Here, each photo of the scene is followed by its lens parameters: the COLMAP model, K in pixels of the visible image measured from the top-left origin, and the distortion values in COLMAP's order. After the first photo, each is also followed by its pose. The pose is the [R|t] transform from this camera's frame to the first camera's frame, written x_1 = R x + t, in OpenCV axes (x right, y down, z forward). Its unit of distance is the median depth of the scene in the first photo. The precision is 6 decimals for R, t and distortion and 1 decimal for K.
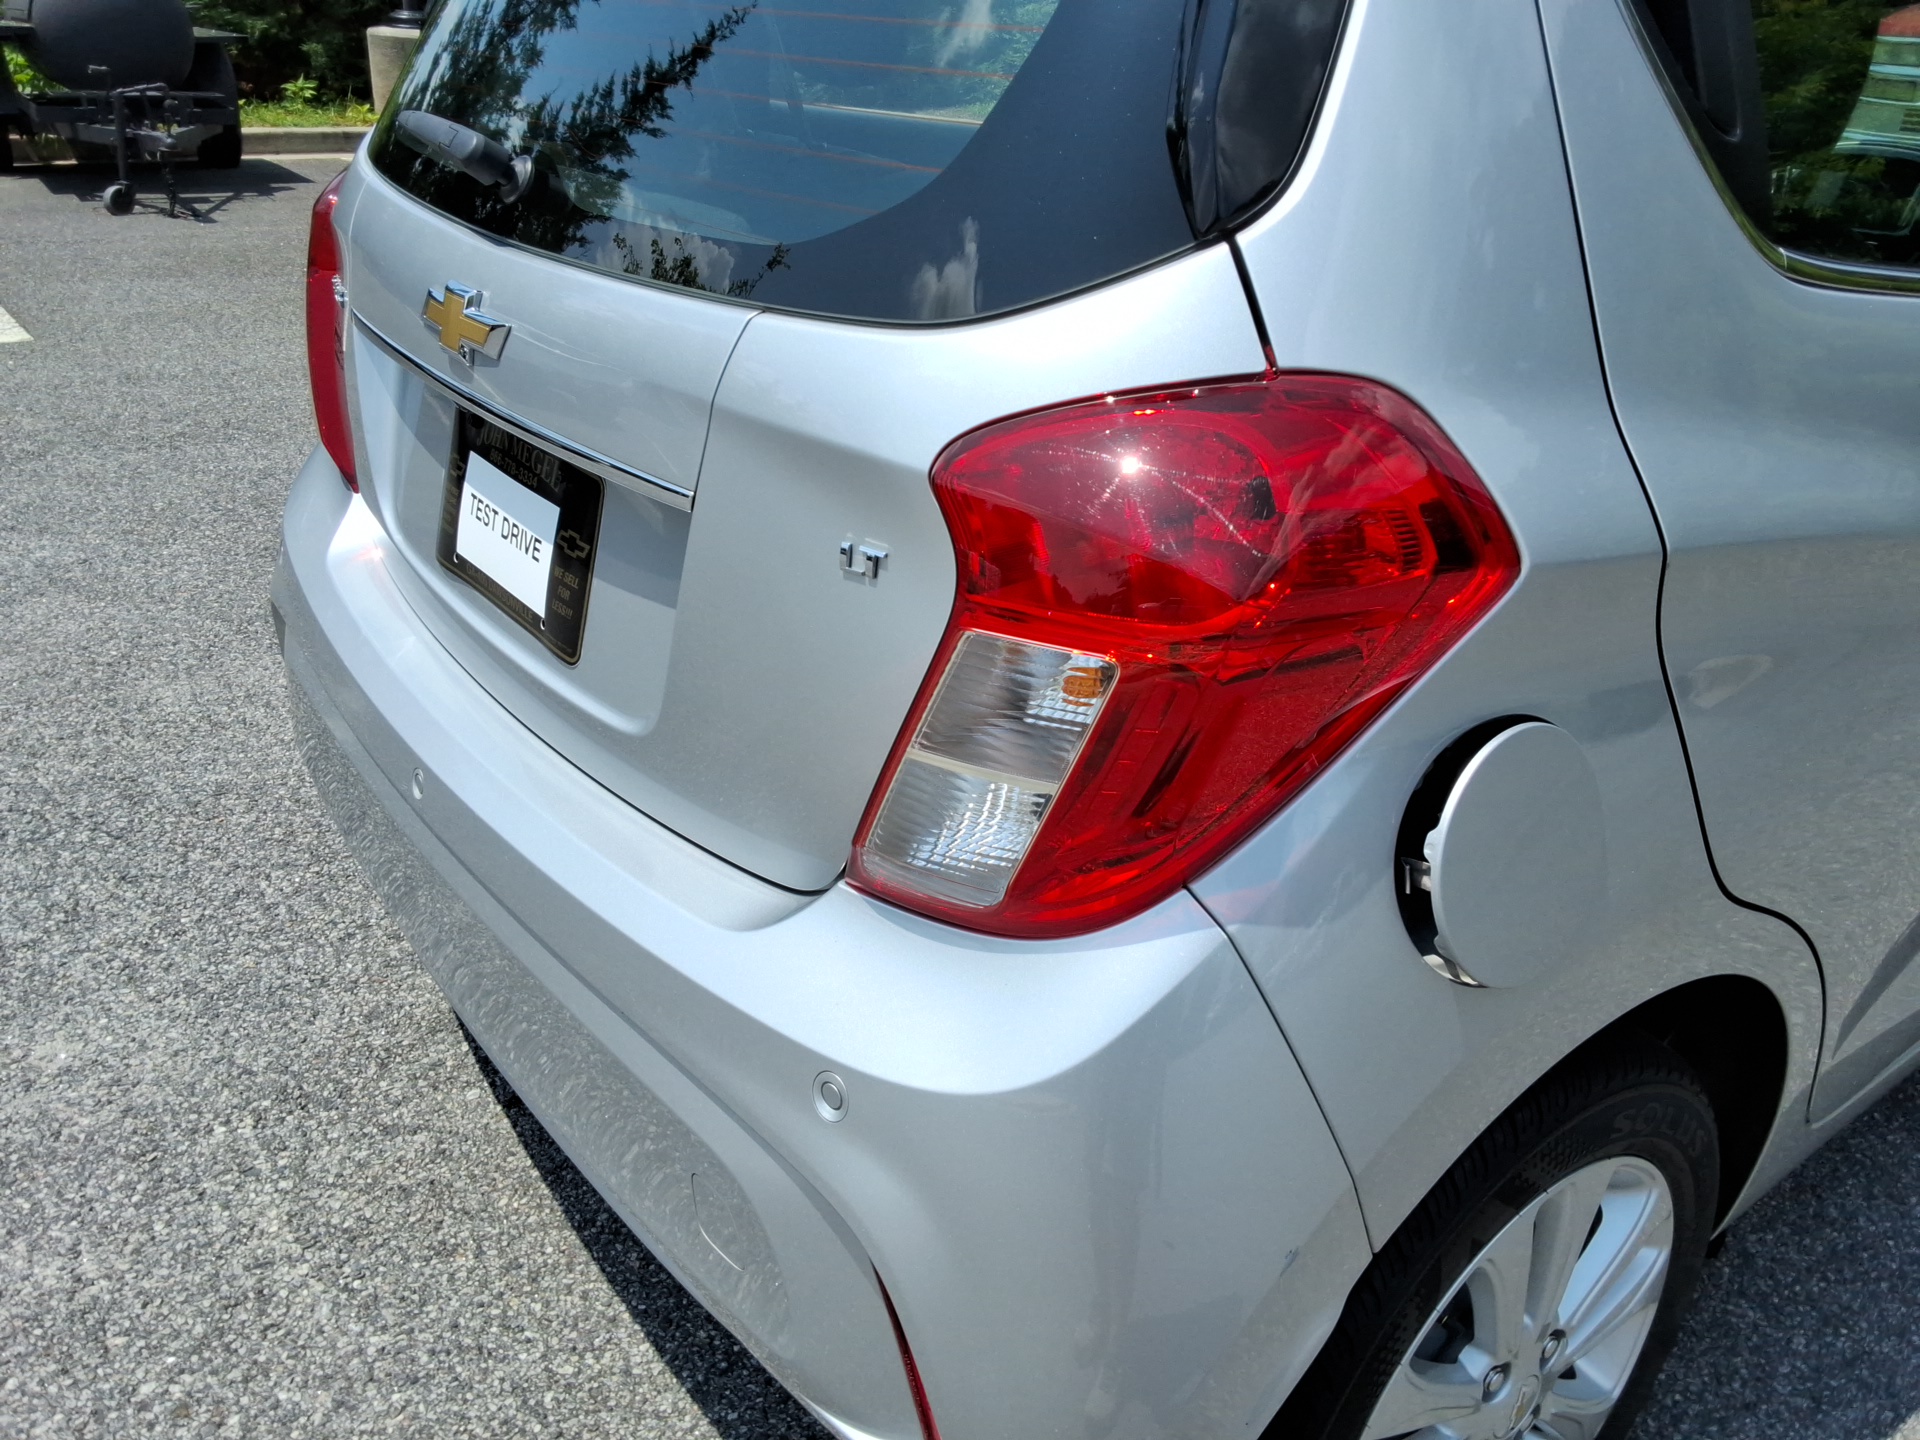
lens RADIAL K [[1546.0, 0, 959.3], [0, 1546.0, 699.5], [0, 0, 1]] dist [0.098293, -0.157658]
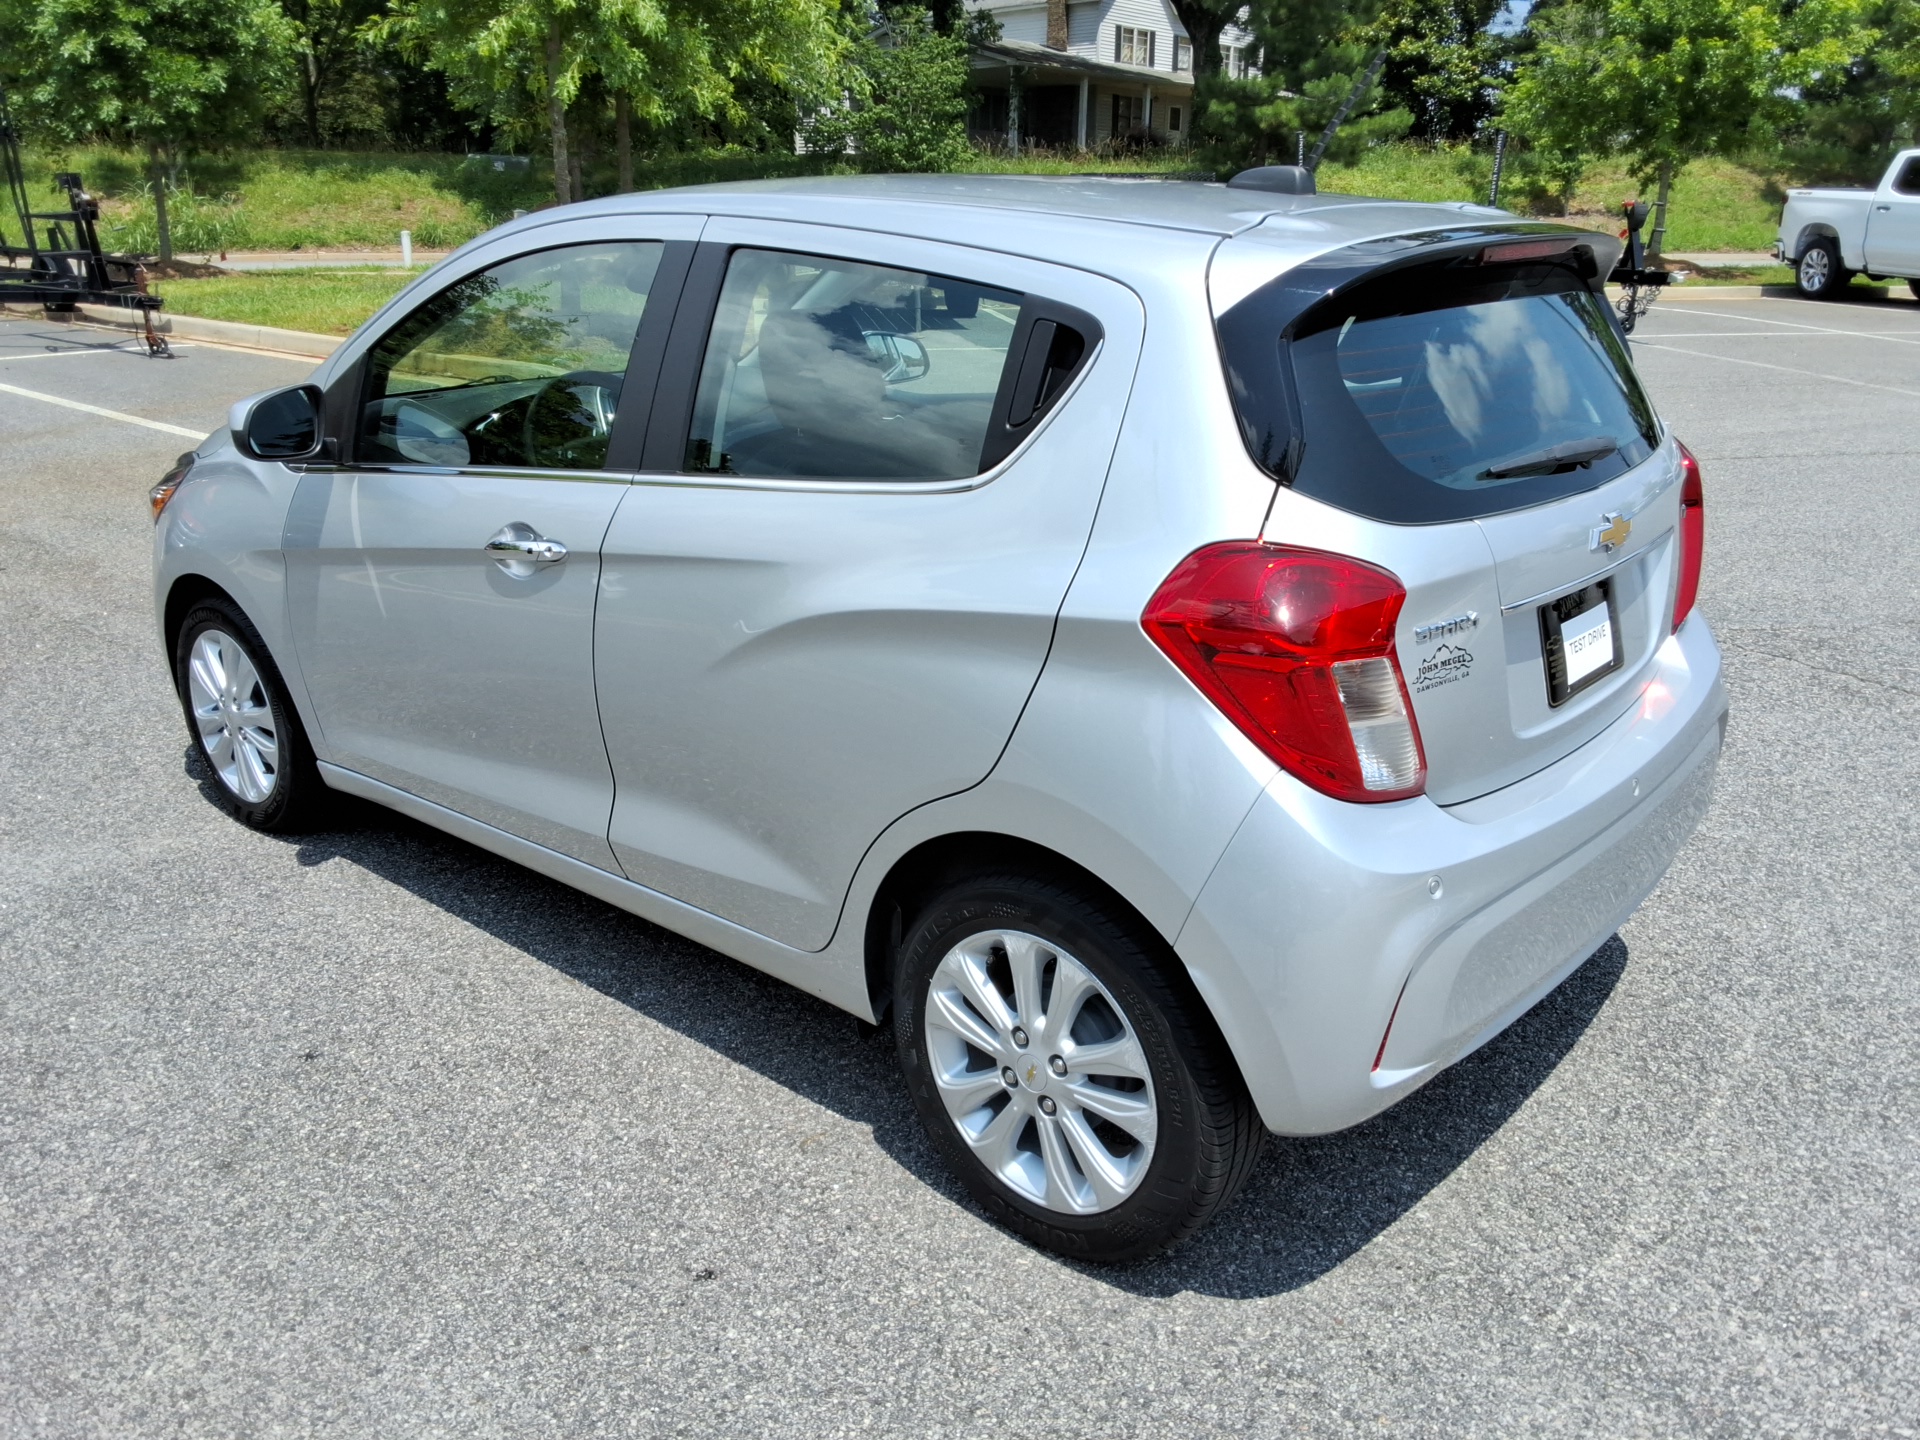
lens RADIAL K [[1546.0, 0, 972.1], [0, 1546.0, 702.6], [0, 0, 1]] dist [0.098293, -0.157658]
pose [[-0.218581, -0.333589, 0.917028, -1.693515], [0.409490, 0.821649, 0.396498, -0.987602], [-0.885743, 0.462181, -0.042996, 1.618964]]
